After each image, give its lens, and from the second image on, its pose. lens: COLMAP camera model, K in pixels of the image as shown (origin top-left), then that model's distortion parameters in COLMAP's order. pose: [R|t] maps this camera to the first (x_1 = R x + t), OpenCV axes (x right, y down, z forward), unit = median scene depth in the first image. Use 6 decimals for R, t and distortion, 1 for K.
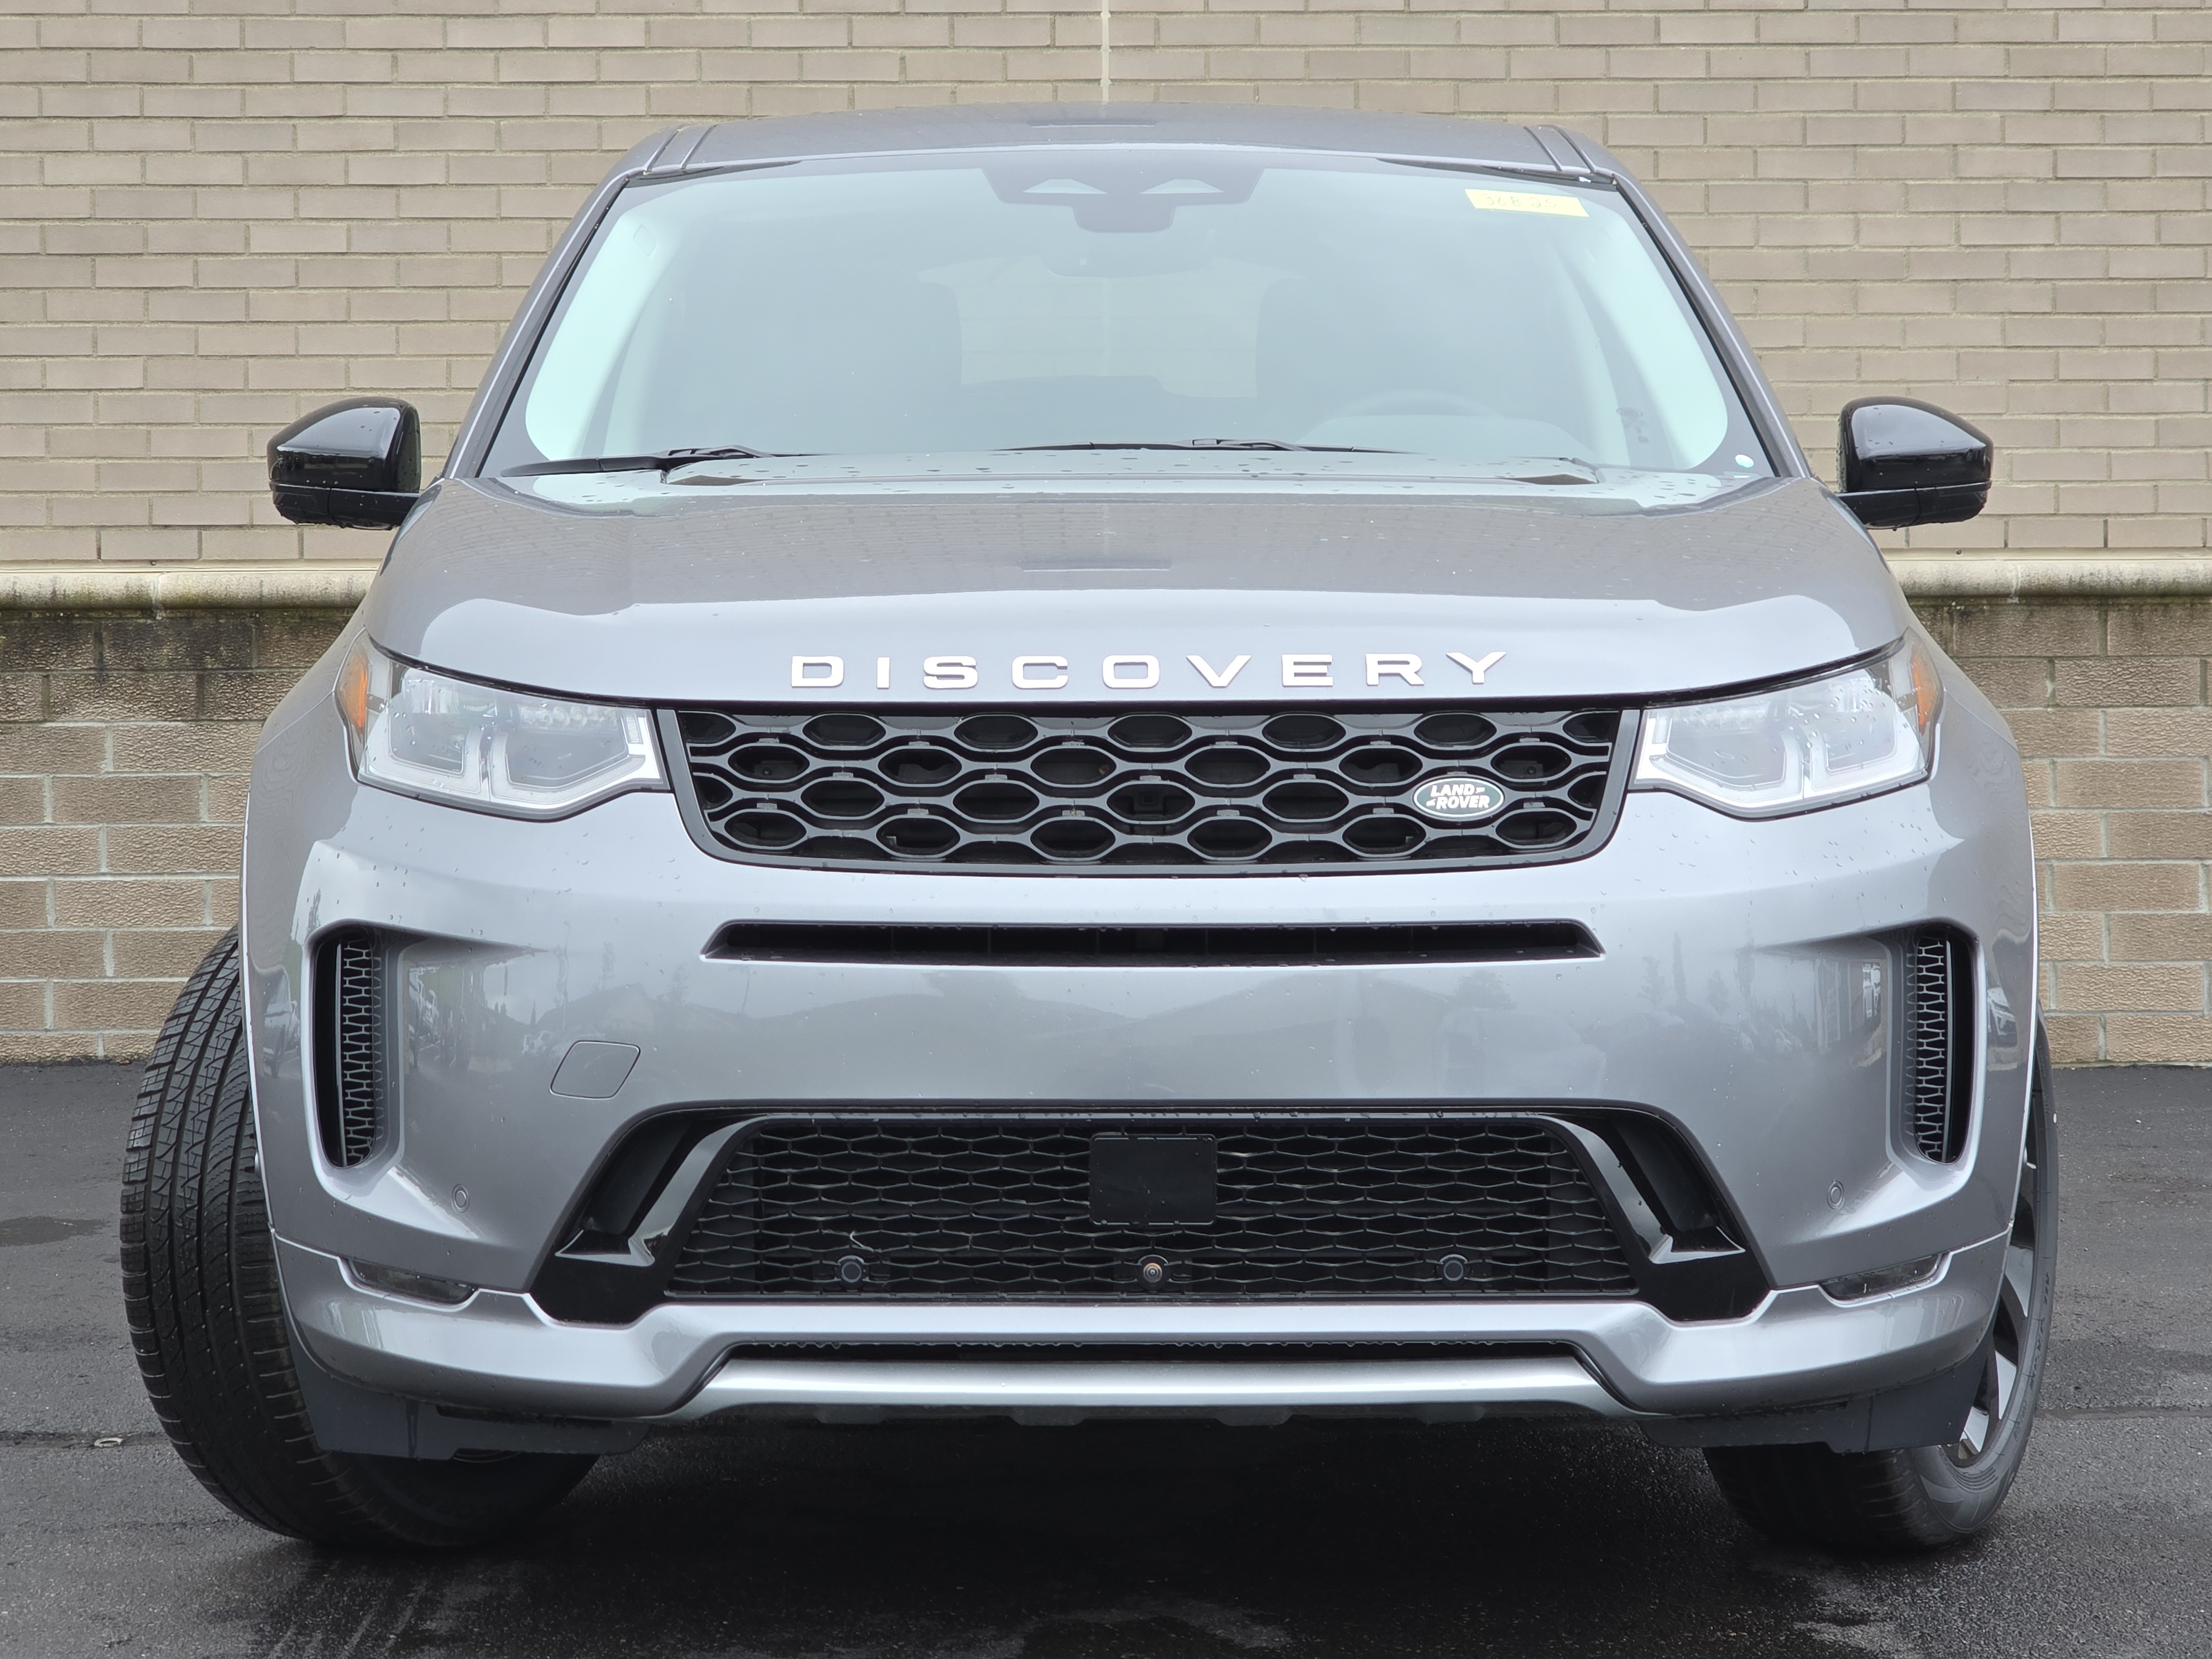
lens RADIAL K [[4862.8, 0, 1202.6], [0, 4862.8, 847.2], [0, 0, 1]] dist [0.030948, 0.000000]
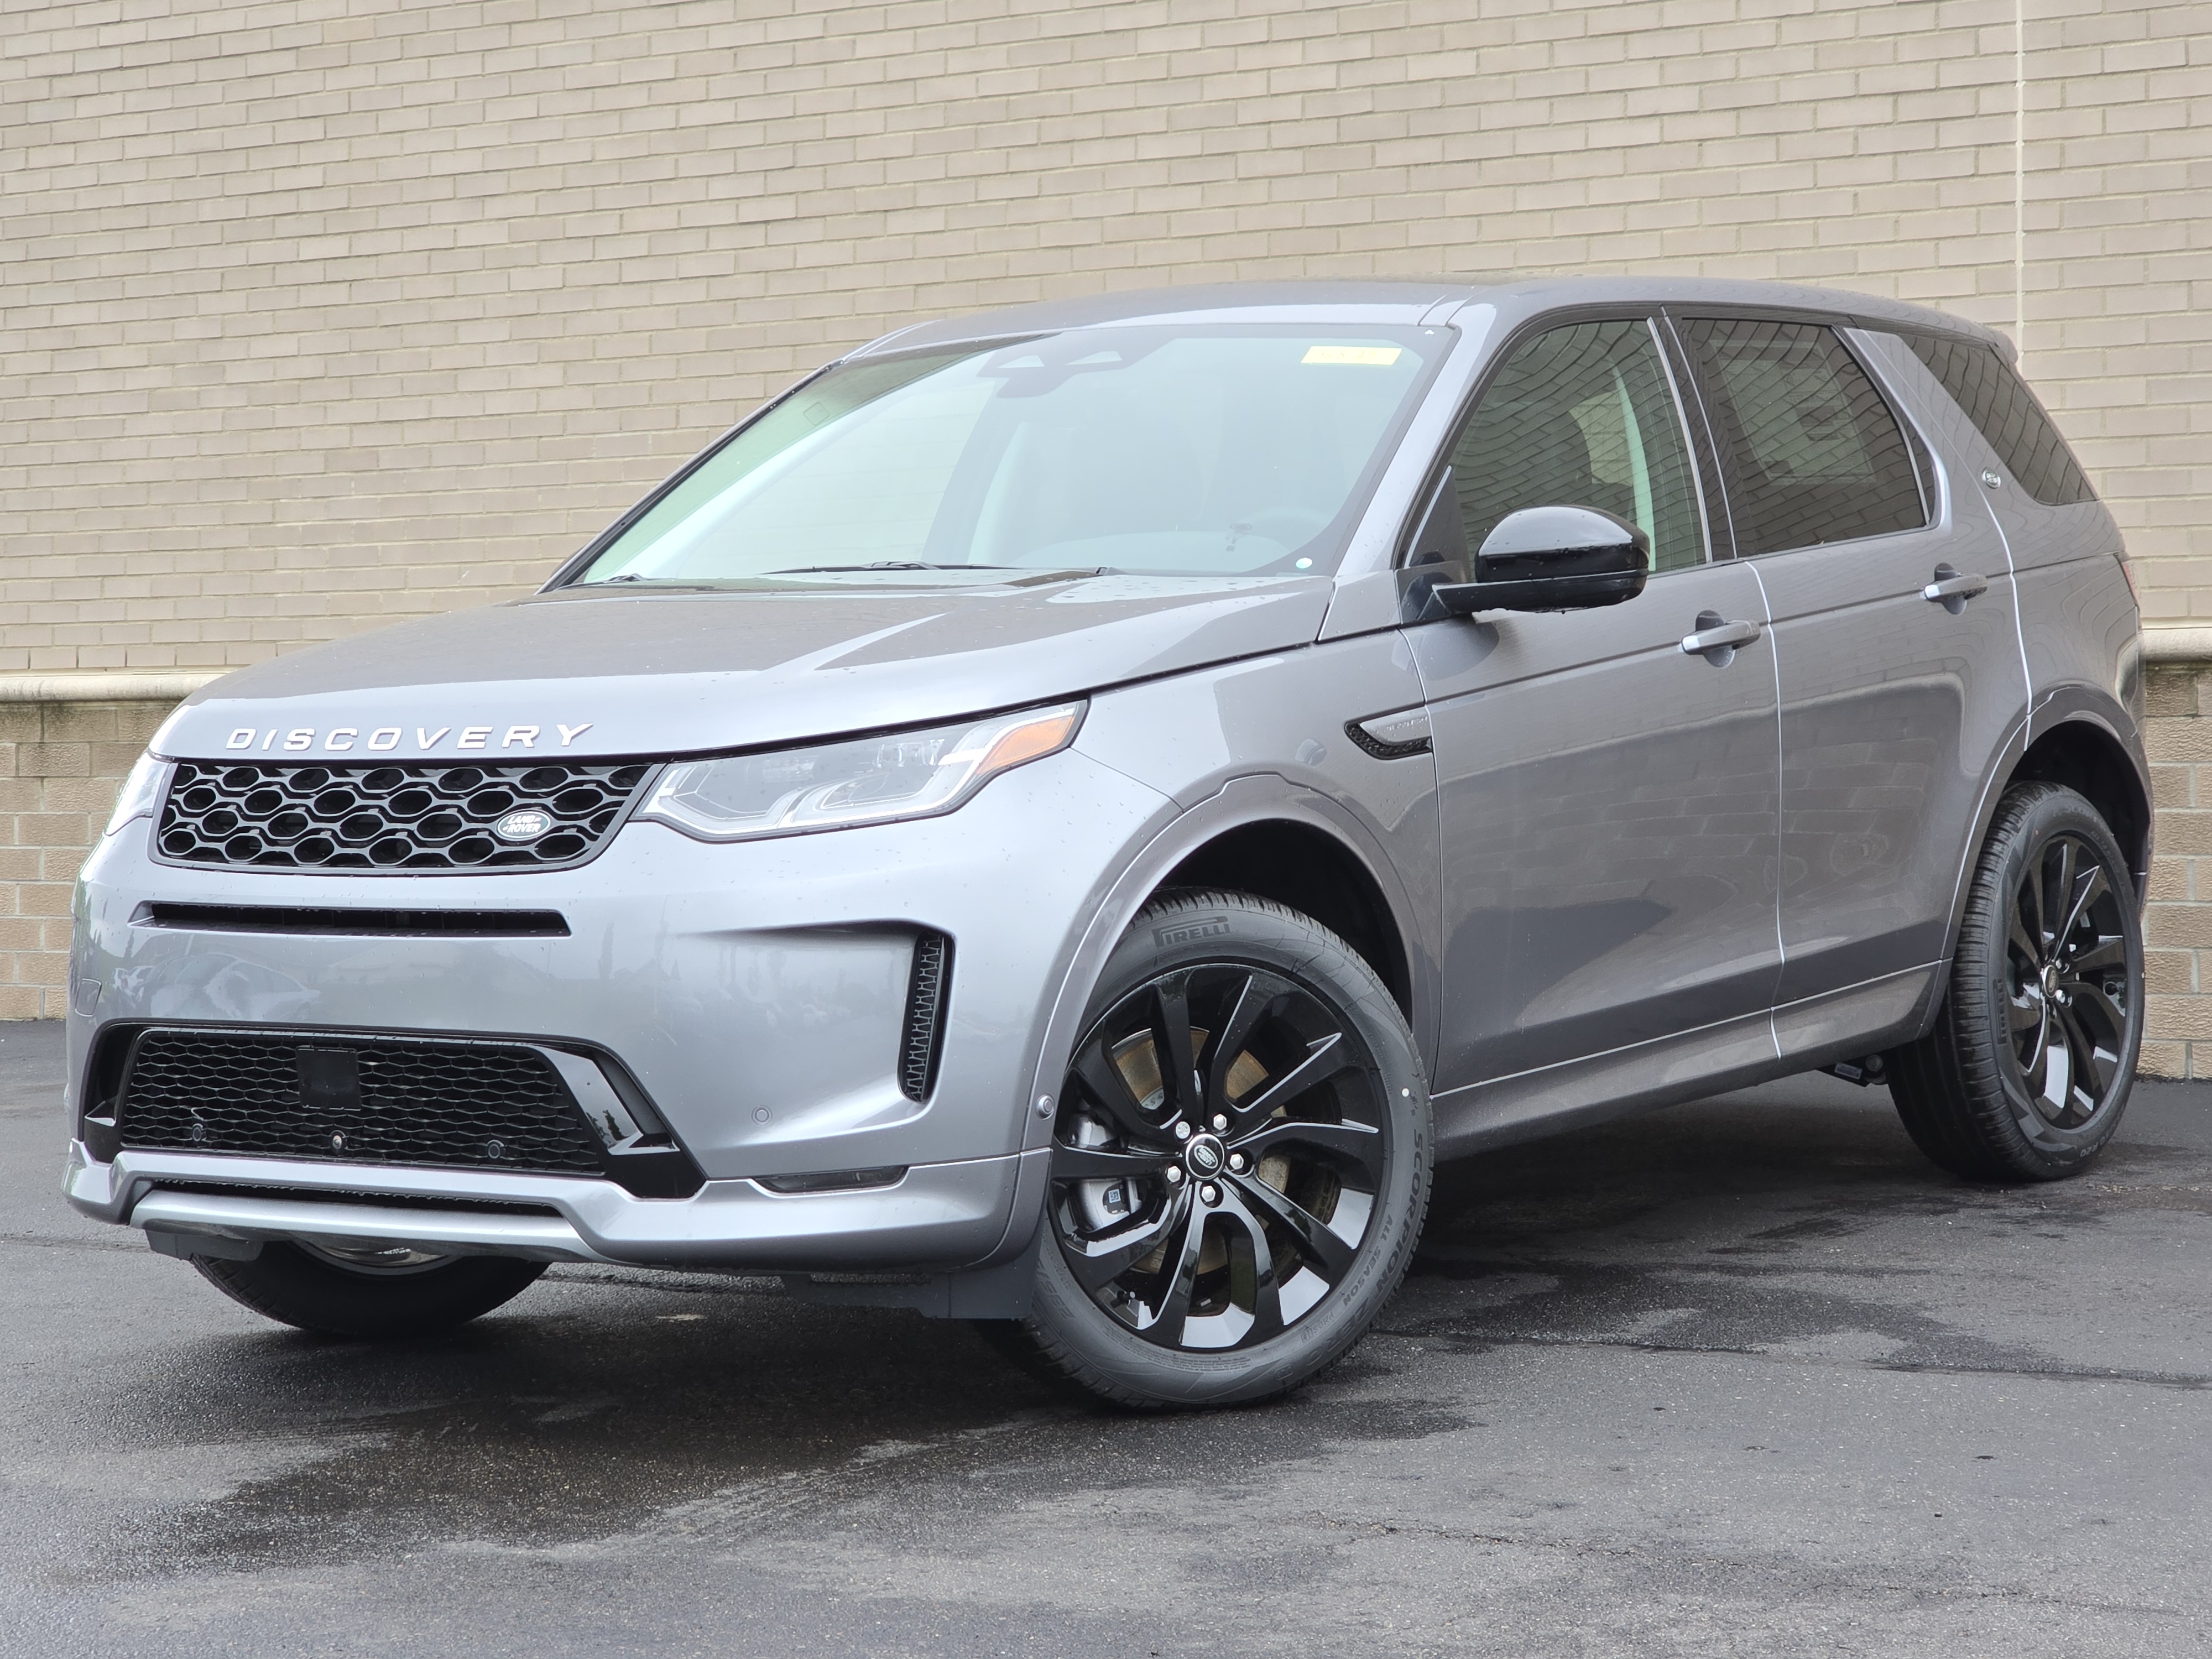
lens RADIAL K [[4862.8, 0, 1188.1], [0, 4862.8, 742.8], [0, 0, 1]] dist [0.030948, 0.000000]
pose [[0.813337, -0.000506, -0.581793, 1.056939], [-0.016703, 0.999567, -0.024220, -0.002912], [0.581553, 0.029417, 0.812976, -0.061590]]
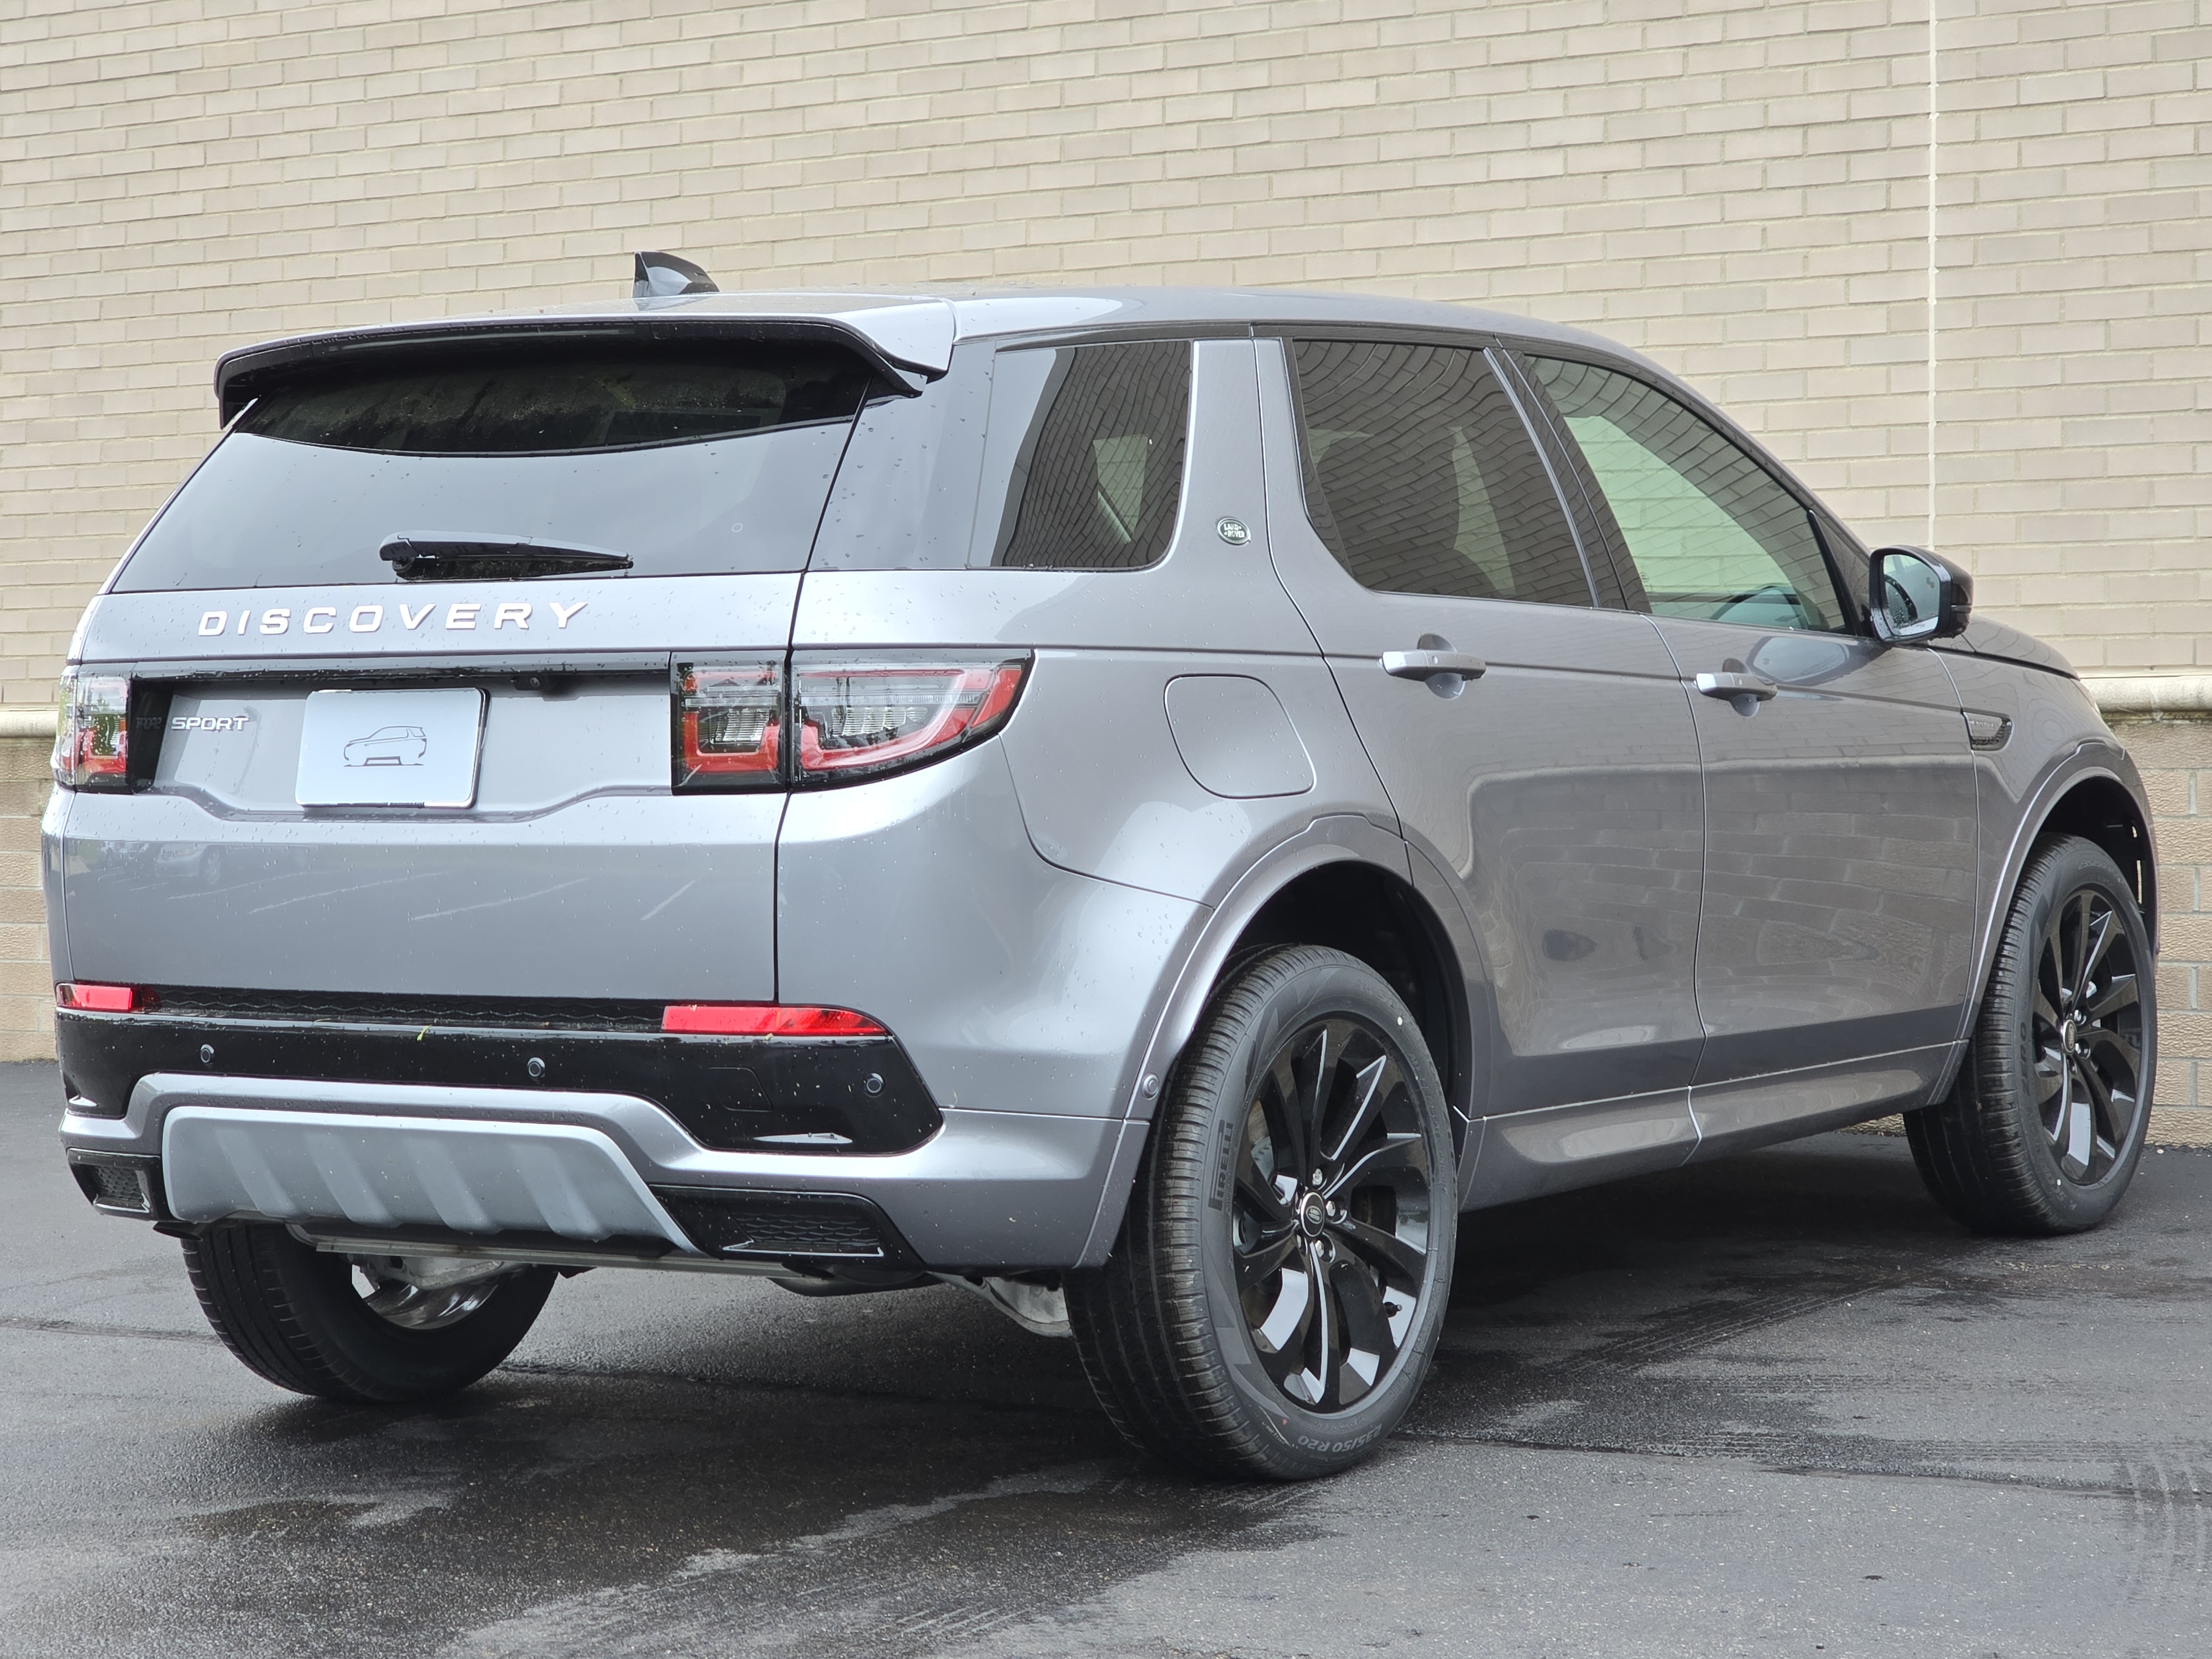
lens RADIAL K [[4862.8, 0, 1096.6], [0, 4862.8, 751.4], [0, 0, 1]] dist [0.030948, 0.000000]
pose [[0.810919, 0.000861, -0.585158, 1.033555], [-0.020457, 0.999429, -0.026879, -0.017896], [0.584801, 0.033768, 0.810473, 0.006399]]
